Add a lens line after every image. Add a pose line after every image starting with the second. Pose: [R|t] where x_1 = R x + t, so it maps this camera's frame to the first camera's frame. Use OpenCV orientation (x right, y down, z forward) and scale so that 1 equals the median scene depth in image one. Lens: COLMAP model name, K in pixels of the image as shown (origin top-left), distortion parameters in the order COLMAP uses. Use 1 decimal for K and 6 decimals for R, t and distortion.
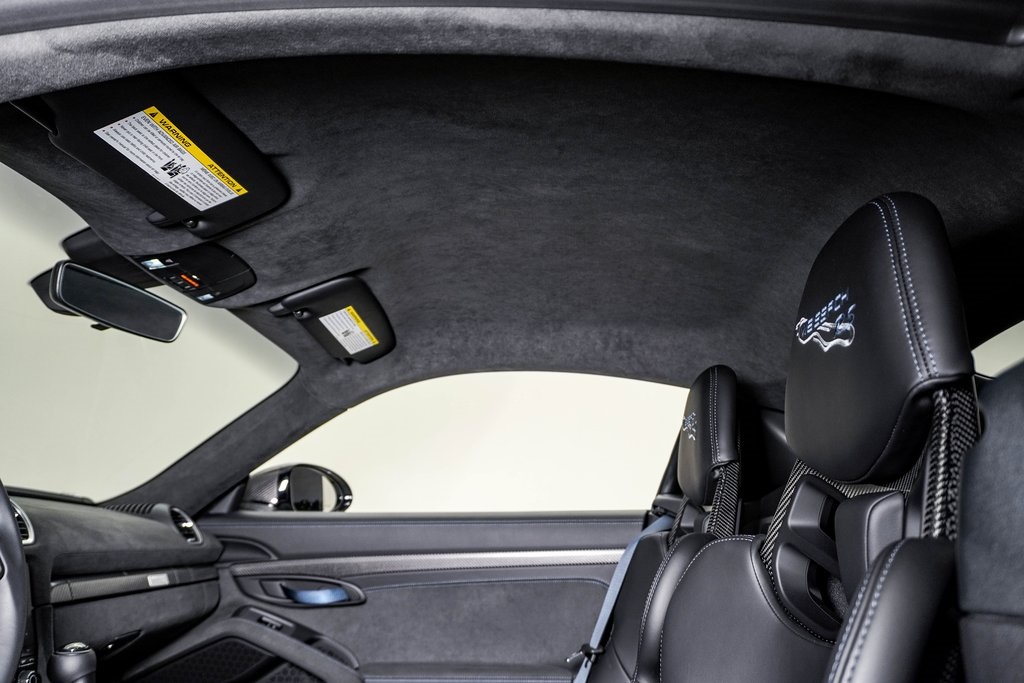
lens RADIAL K [[817.4, 0, 507.6], [0, 817.4, 341.6], [0, 0, 1]] dist [-0.015267, 0.011446]
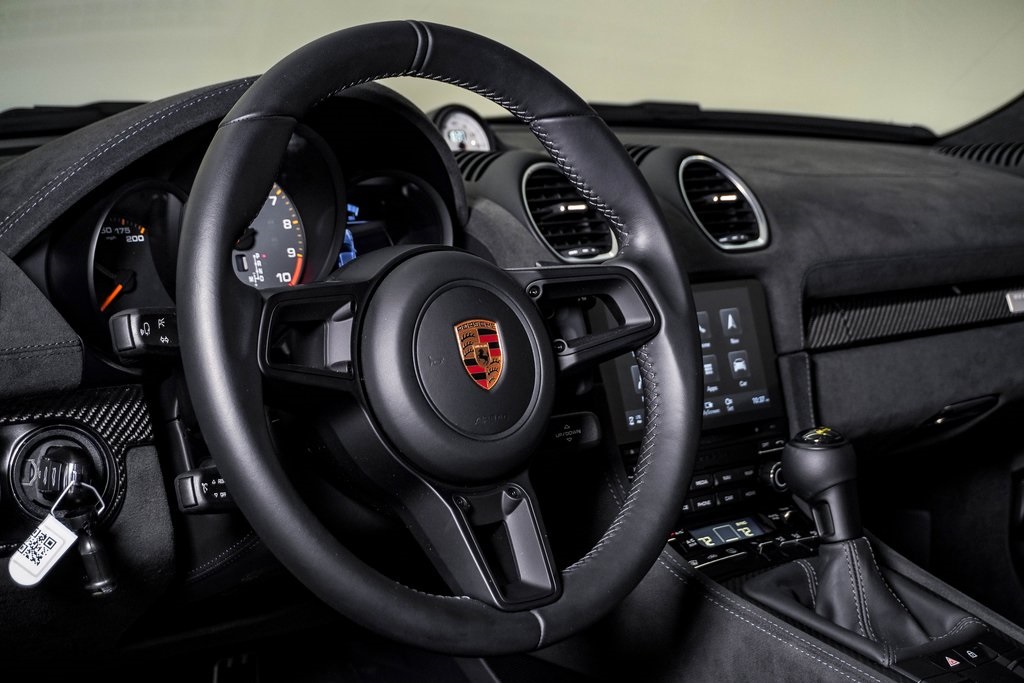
lens RADIAL K [[1950.3, 0, 517.9], [0, 1950.3, 338.6], [0, 0, 1]] dist [0.075498, 0.000000]
pose [[0.726185, 0.064240, -0.684491, 0.157324], [0.173181, 0.946427, 0.272552, -0.064263], [0.665330, -0.316464, 0.676156, -0.036794]]
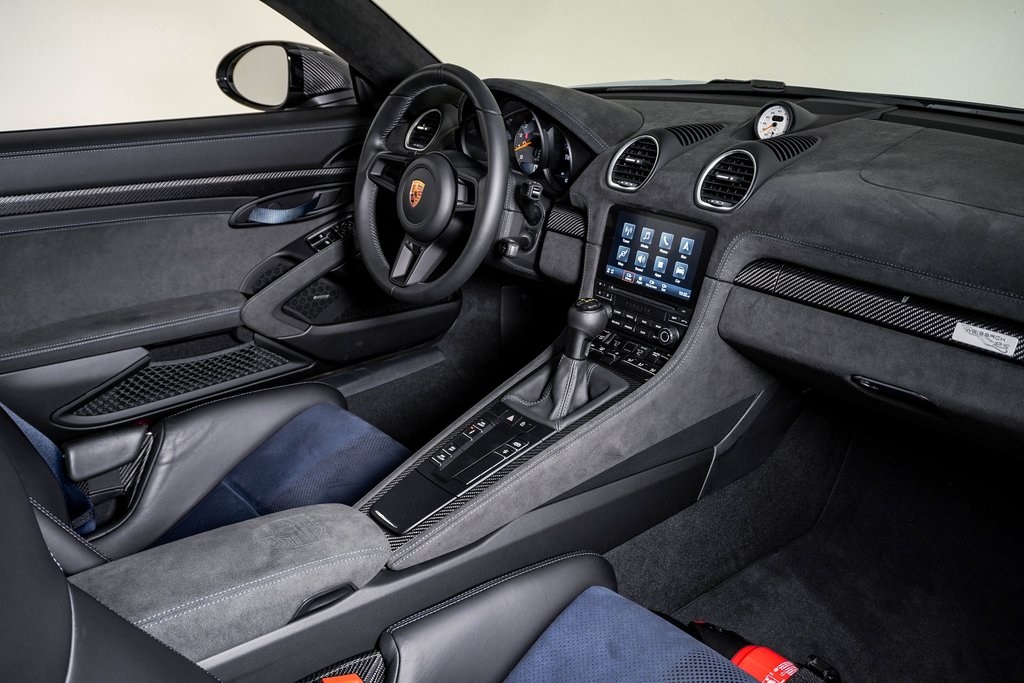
lens RADIAL K [[889.7, 0, 510.5], [0, 889.7, 348.2], [0, 0, 1]] dist [-0.014685, 0.003698]
pose [[-0.717890, 0.251110, -0.649290, 0.198430], [0.150313, 0.966590, 0.207631, 0.105172], [0.679735, 0.051459, -0.731650, 1.099681]]
